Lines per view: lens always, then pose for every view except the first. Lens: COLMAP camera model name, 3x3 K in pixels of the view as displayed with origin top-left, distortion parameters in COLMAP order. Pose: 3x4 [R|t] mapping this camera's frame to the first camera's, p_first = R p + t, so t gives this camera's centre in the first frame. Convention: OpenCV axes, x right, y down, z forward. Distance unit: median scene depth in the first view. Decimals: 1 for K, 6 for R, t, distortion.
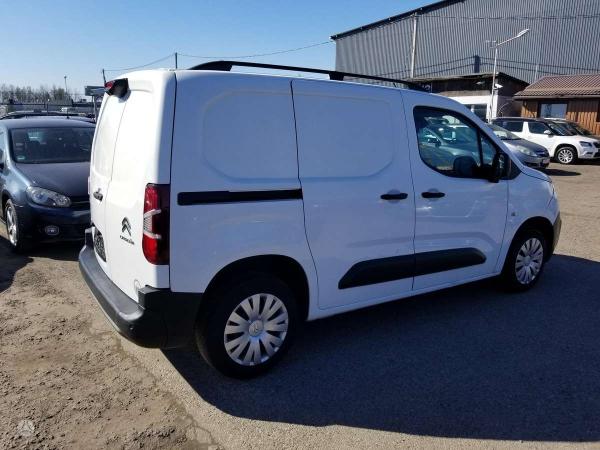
lens RADIAL K [[471.8, 0, 297.2], [0, 471.8, 209.4], [0, 0, 1]] dist [0.047152, -0.068796]
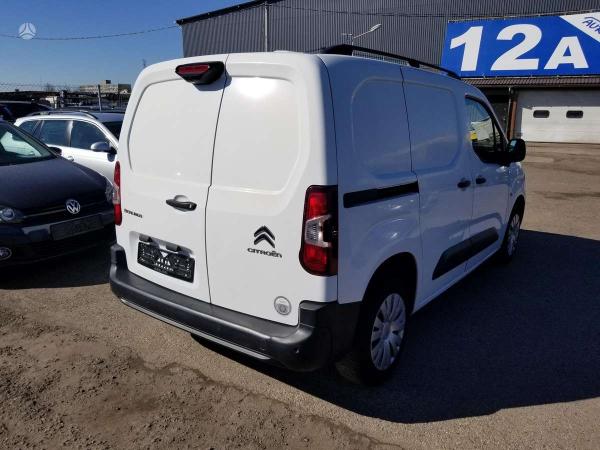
lens RADIAL K [[471.8, 0, 297.9], [0, 471.8, 220.6], [0, 0, 1]] dist [0.047152, -0.068796]
pose [[0.938490, -0.083925, 0.334952, -0.571771], [0.069295, 0.996056, 0.055414, -0.035919], [-0.338282, -0.028795, 0.940604, 0.171745]]
